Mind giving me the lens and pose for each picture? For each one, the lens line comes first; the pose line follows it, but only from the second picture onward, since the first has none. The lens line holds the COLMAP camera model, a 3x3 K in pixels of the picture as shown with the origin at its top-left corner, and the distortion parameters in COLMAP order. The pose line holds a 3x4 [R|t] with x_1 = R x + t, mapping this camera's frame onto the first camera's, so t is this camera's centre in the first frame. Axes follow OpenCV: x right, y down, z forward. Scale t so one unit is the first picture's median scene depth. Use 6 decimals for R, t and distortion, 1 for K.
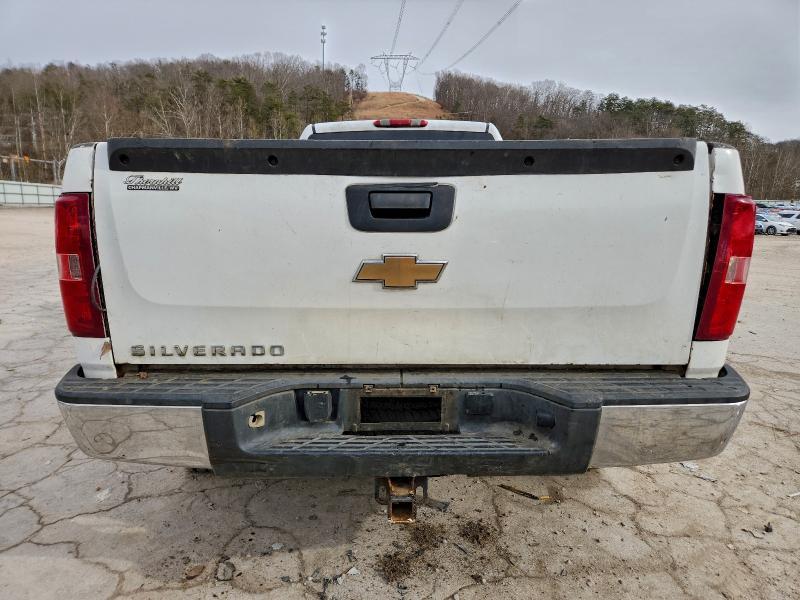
lens RADIAL K [[621.6, 0, 401.8], [0, 621.6, 297.8], [0, 0, 1]] dist [-0.001921, 0.001000]
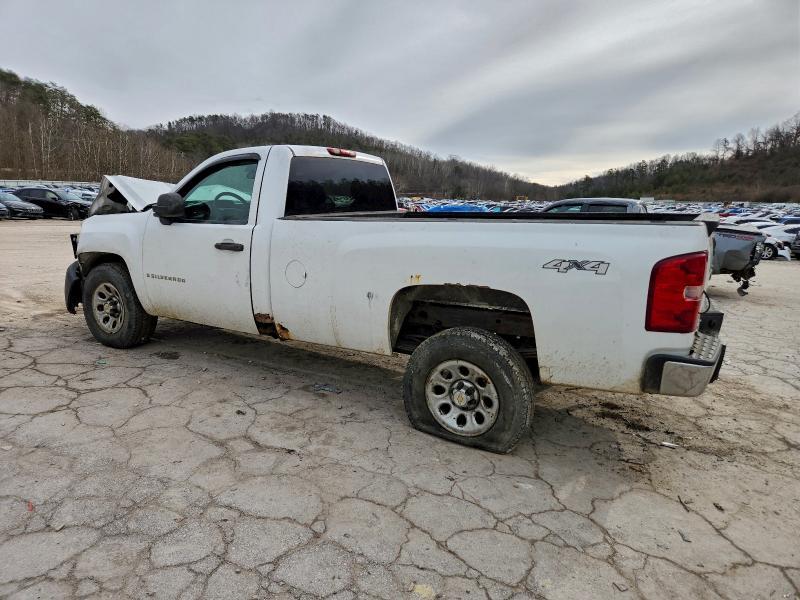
lens RADIAL K [[621.6, 0, 402.2], [0, 621.6, 301.8], [0, 0, 1]] dist [-0.001921, 0.001000]
pose [[0.388773, -0.152386, 0.908644, -1.042029], [0.097567, 0.987491, 0.123865, -0.141015], [-0.916153, 0.040498, 0.398778, 0.453788]]
